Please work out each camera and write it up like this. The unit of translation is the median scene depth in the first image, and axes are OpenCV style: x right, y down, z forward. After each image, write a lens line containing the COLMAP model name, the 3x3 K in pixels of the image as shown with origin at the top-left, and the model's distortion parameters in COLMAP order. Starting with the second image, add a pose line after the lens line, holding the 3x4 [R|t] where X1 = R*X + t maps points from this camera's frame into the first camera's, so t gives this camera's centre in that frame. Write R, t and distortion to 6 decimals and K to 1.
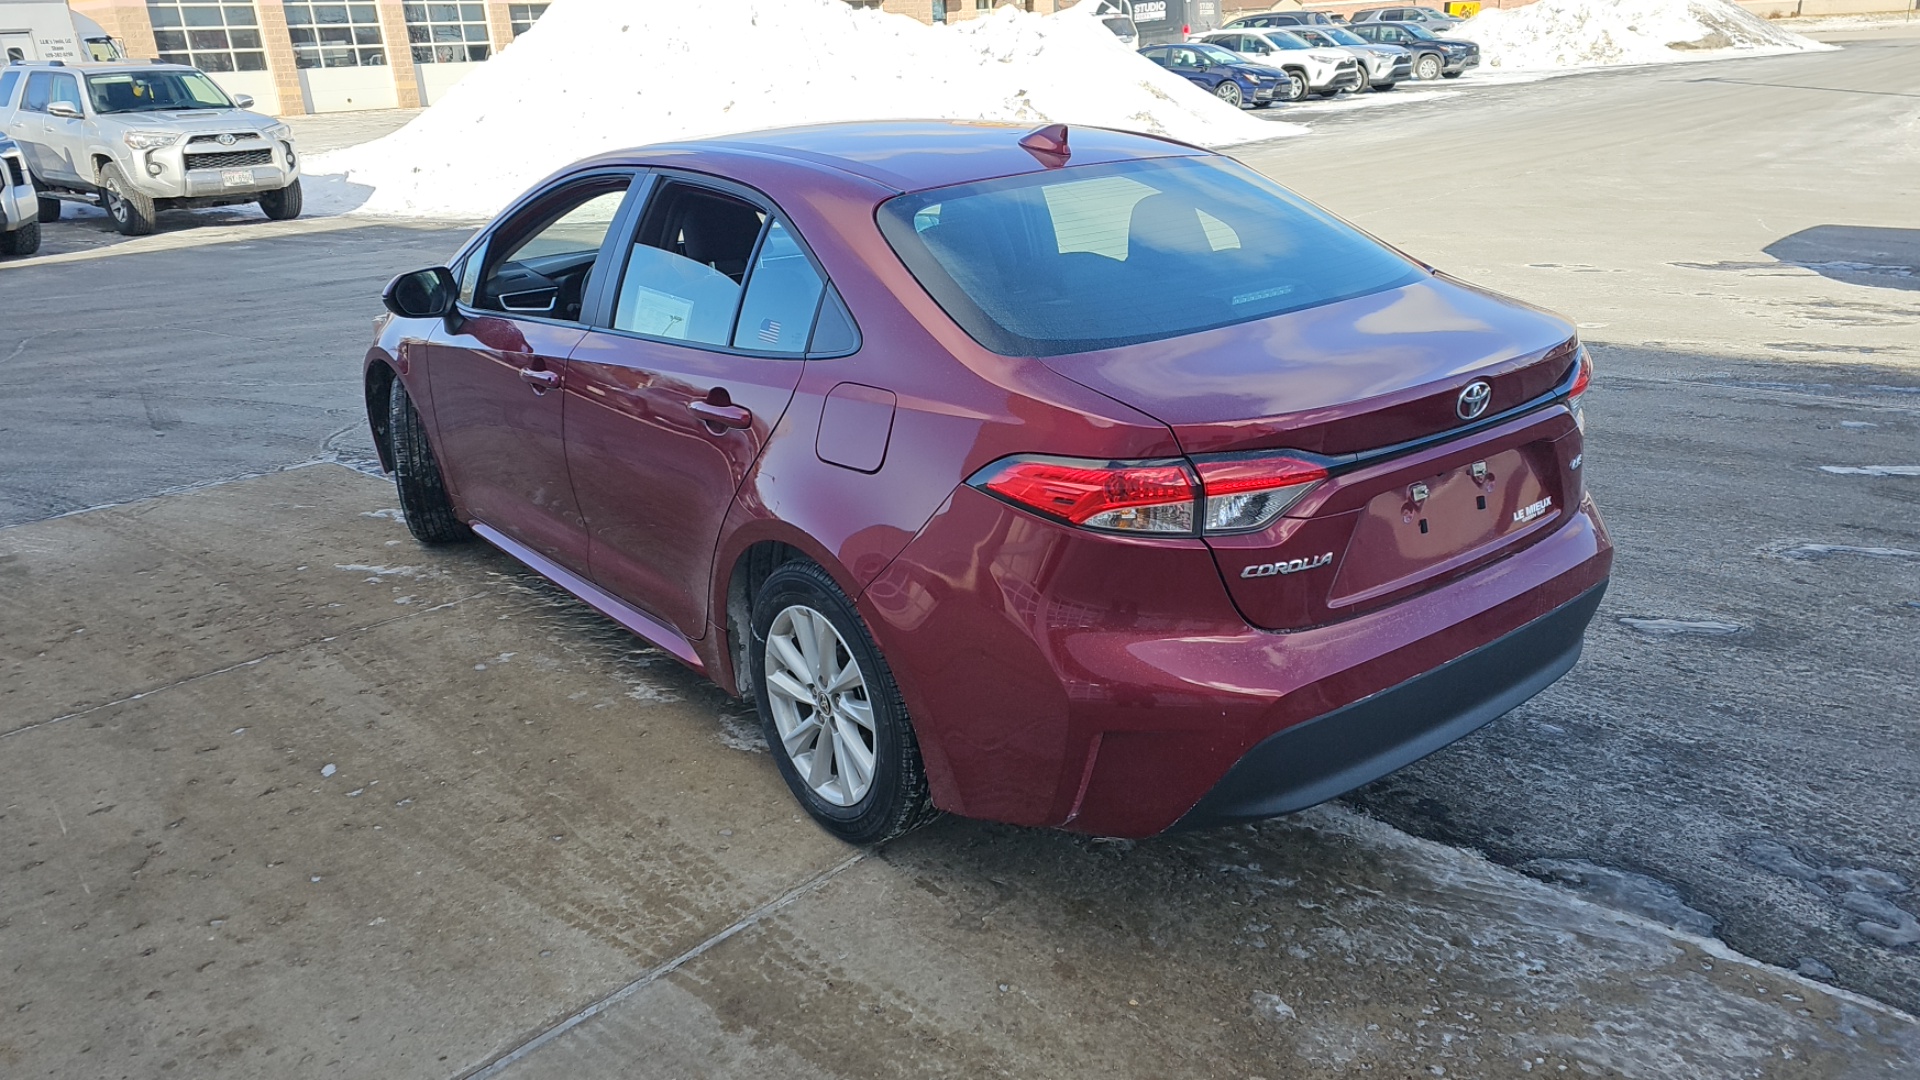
lens RADIAL K [[1352.8, 0, 993.2], [0, 1352.8, 538.9], [0, 0, 1]] dist [0.103430, -0.139636]
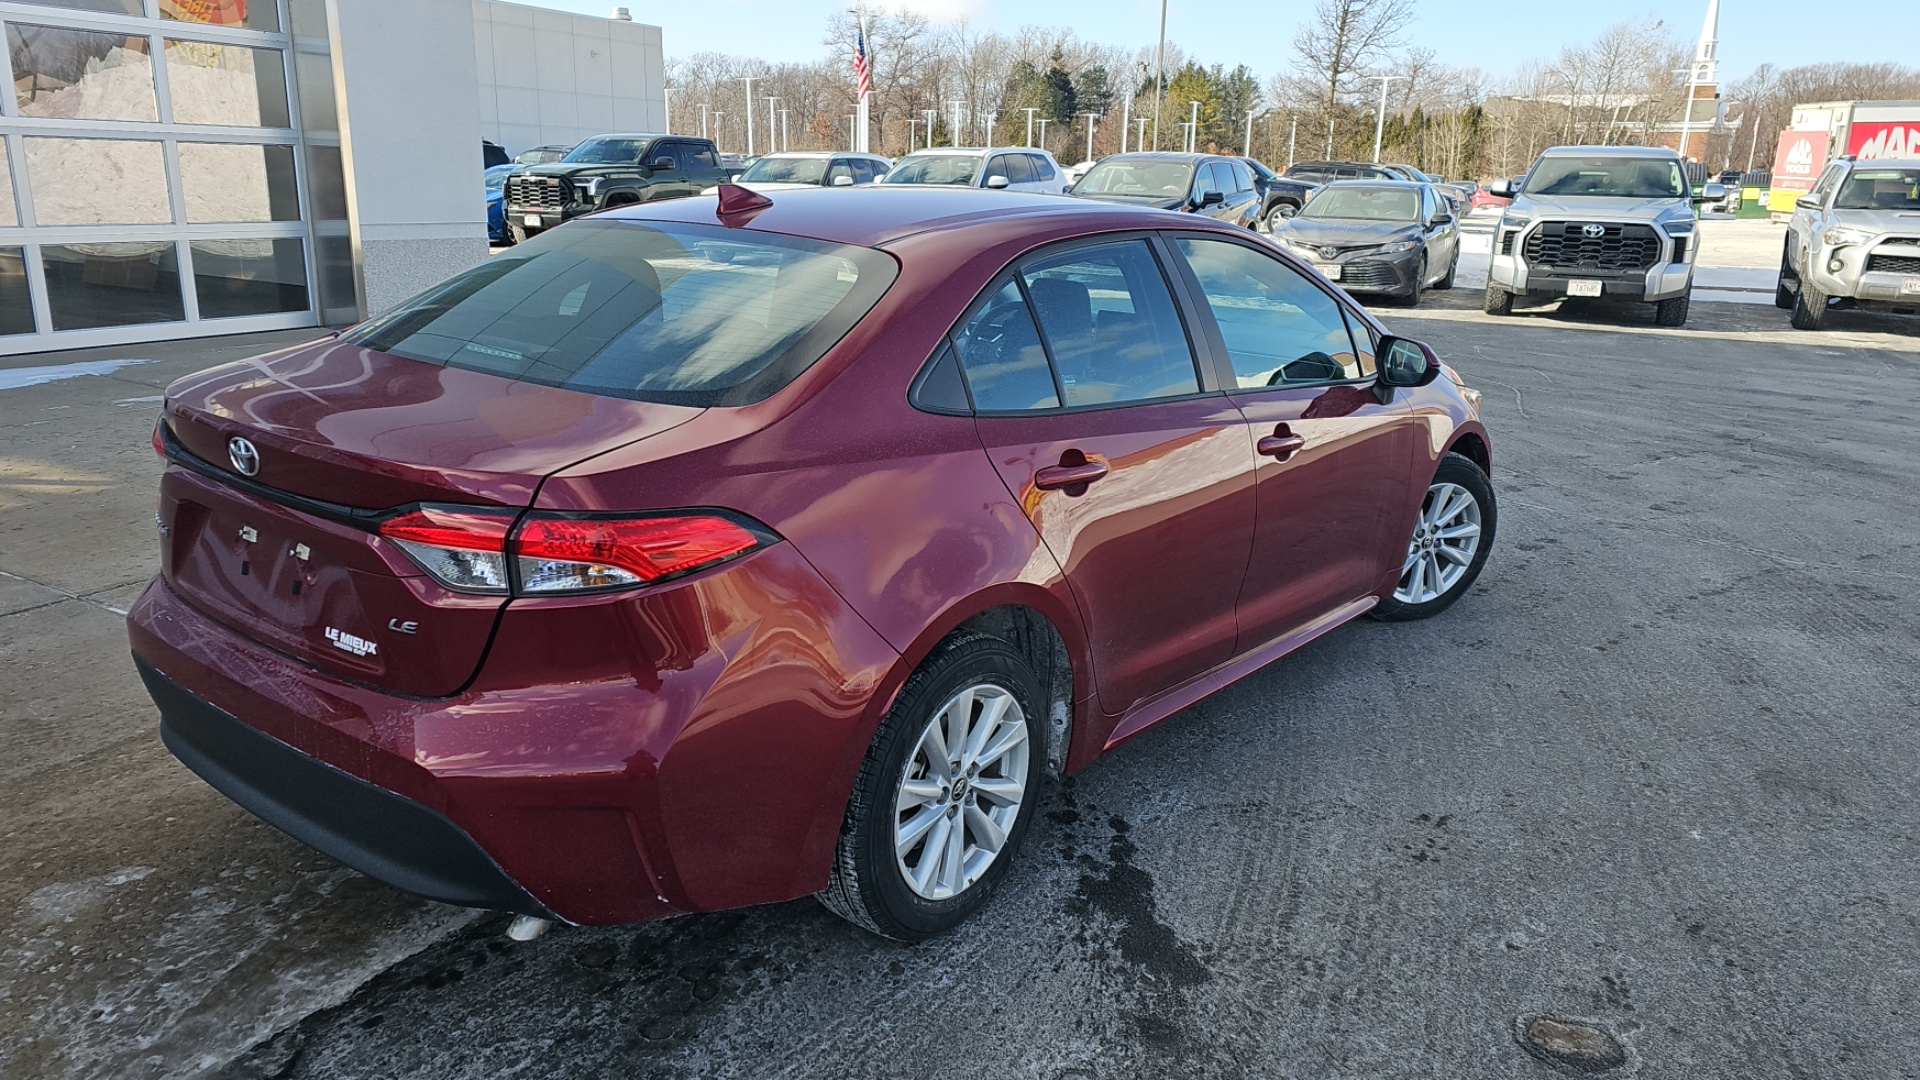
lens RADIAL K [[1365.5, 0, 967.2], [0, 1365.5, 544.4], [0, 0, 1]] dist [0.071737, -0.045746]
pose [[0.221381, 0.300317, -0.927793, 1.160601], [-0.361102, 0.909016, 0.208076, -0.366866], [0.905867, 0.288963, 0.309684, 0.980664]]
